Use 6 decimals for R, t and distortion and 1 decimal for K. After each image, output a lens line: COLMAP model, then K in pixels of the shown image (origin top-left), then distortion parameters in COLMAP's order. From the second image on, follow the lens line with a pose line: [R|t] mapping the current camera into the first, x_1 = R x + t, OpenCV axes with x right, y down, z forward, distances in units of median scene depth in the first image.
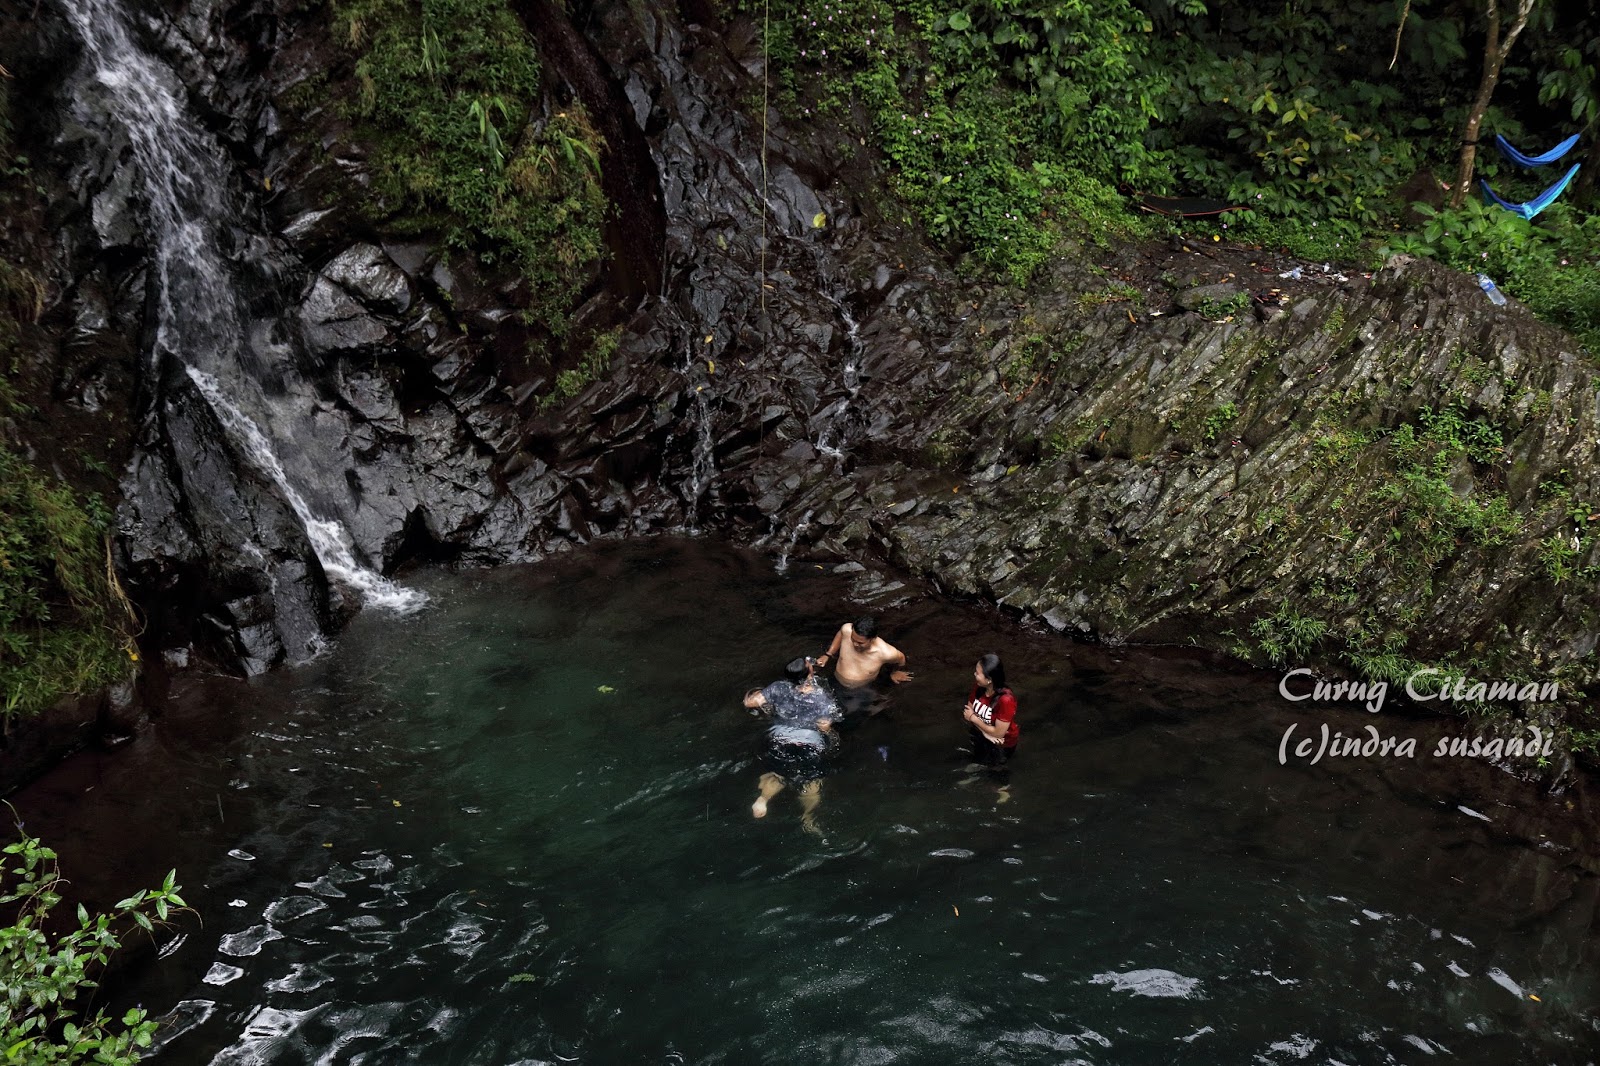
lens RADIAL K [[1247.2, 0, 800.1], [0, 1247.2, 526.2], [0, 0, 1]] dist [-0.123433, 0.124704]
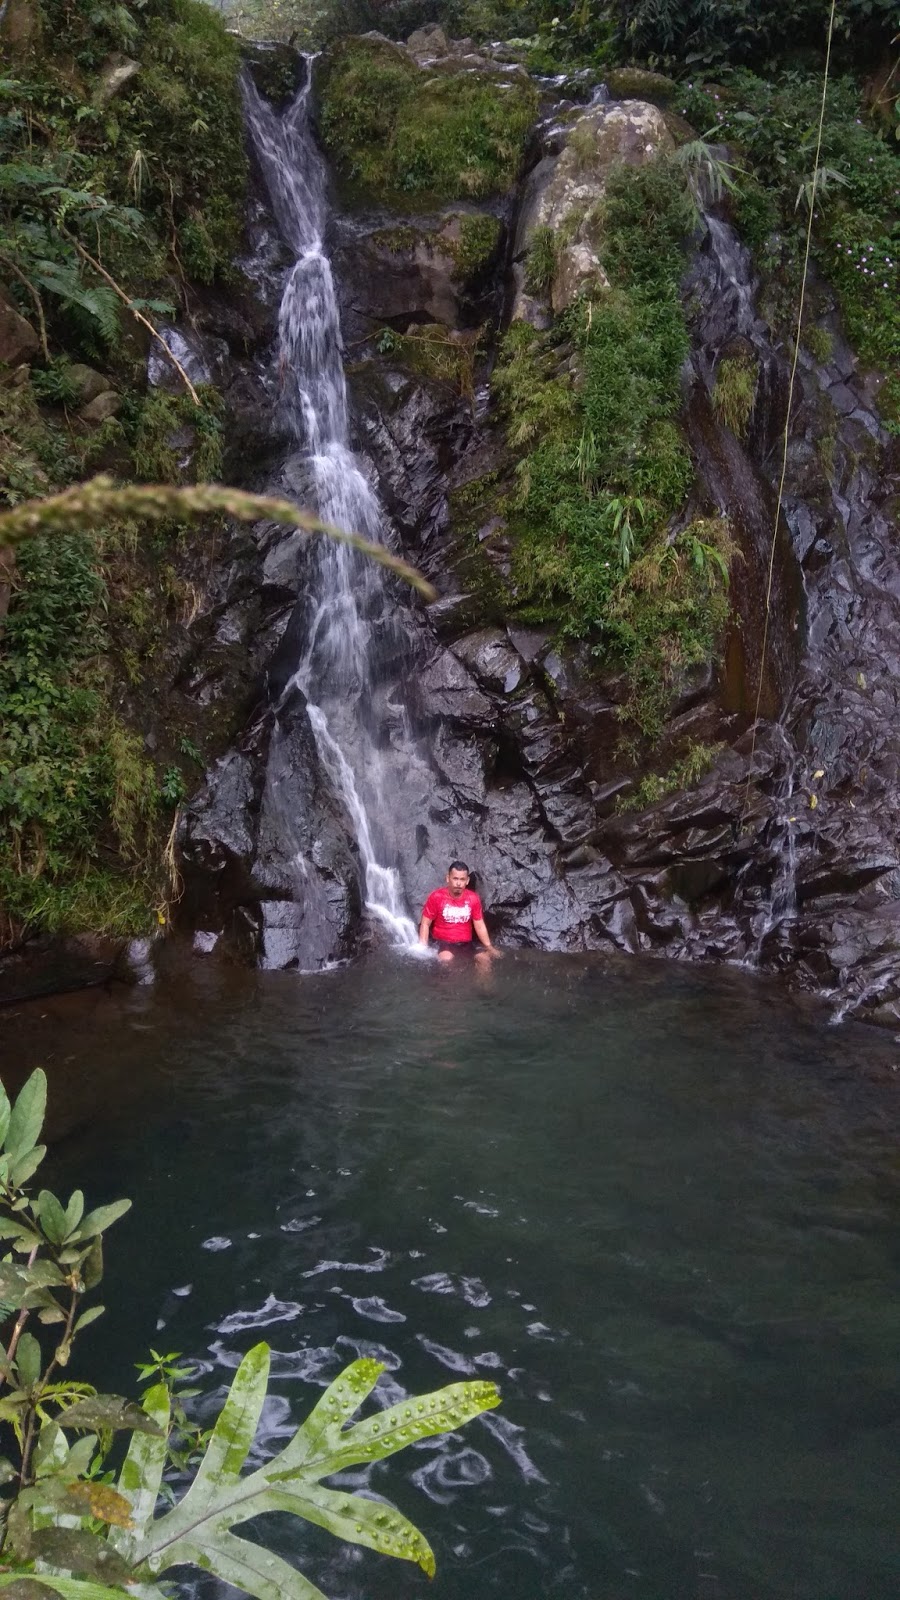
lens RADIAL K [[1226.3, 0, 449.8], [0, 1226.3, 796.4], [0, 0, 1]] dist [0.132598, -0.220554]
pose [[0.860380, 0.144743, -0.488668, 0.153009], [-0.259271, 0.949788, -0.175162, 0.104098], [0.438778, 0.277403, 0.854706, 0.116365]]
